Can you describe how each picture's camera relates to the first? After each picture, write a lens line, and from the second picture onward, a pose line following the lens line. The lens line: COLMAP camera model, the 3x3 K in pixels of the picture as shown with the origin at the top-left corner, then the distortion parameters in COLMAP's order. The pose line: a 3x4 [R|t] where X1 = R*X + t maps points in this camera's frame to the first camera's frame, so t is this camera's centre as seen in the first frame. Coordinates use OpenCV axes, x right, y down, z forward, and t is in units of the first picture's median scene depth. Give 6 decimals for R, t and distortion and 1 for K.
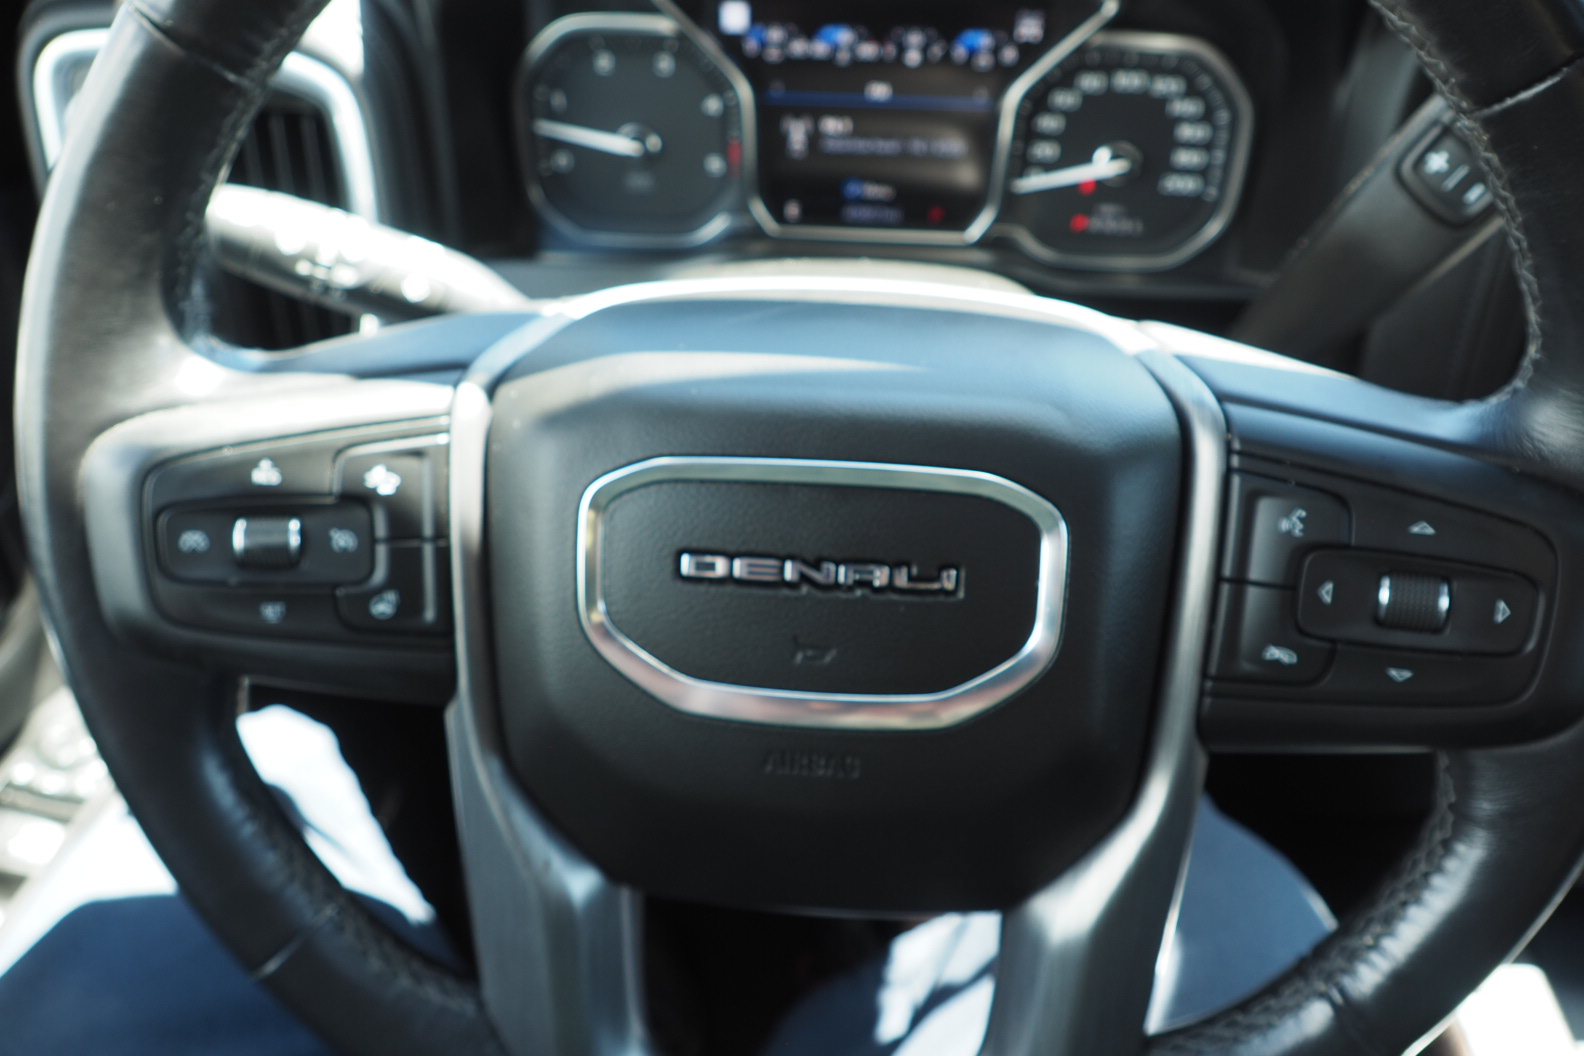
lens RADIAL K [[1133.0, 0, 800.3], [0, 1133.0, 517.1], [0, 0, 1]] dist [-0.016204, -0.005357]
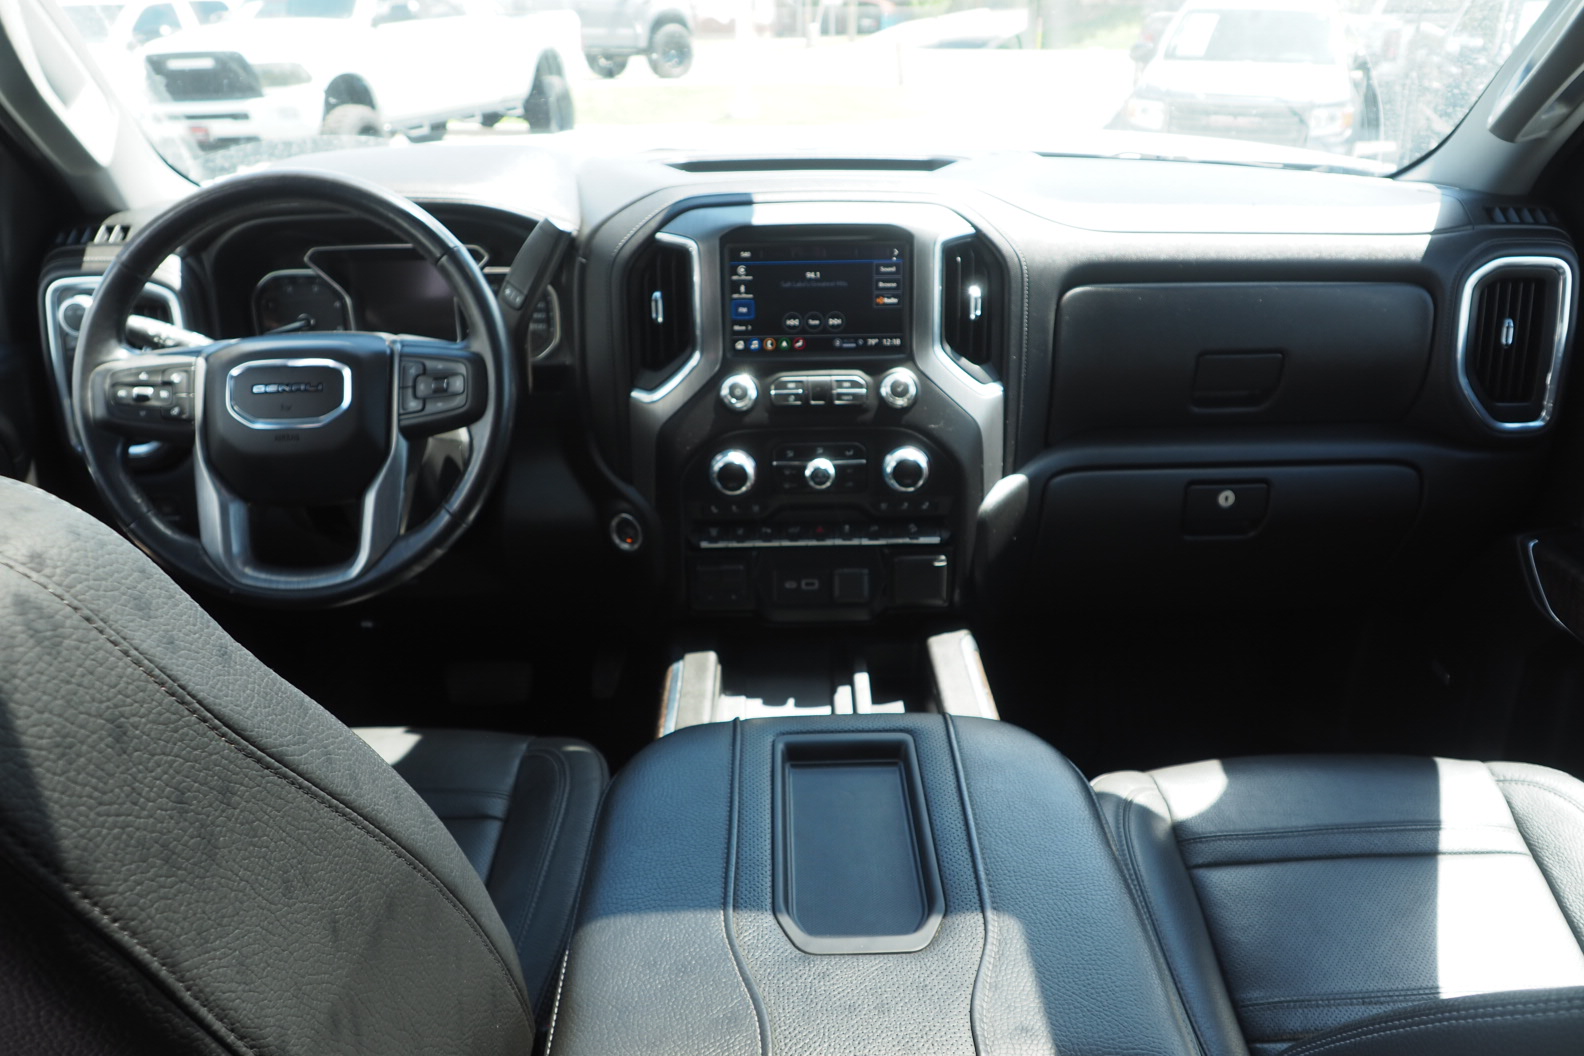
lens RADIAL K [[1168.9, 0, 796.2], [0, 1168.9, 531.2], [0, 0, 1]] dist [-0.017561, 0.005337]
pose [[0.993582, -0.050271, 0.101334, 0.616969], [0.071235, 0.973950, -0.215286, 0.705772], [-0.087871, 0.221122, 0.971279, -1.379786]]
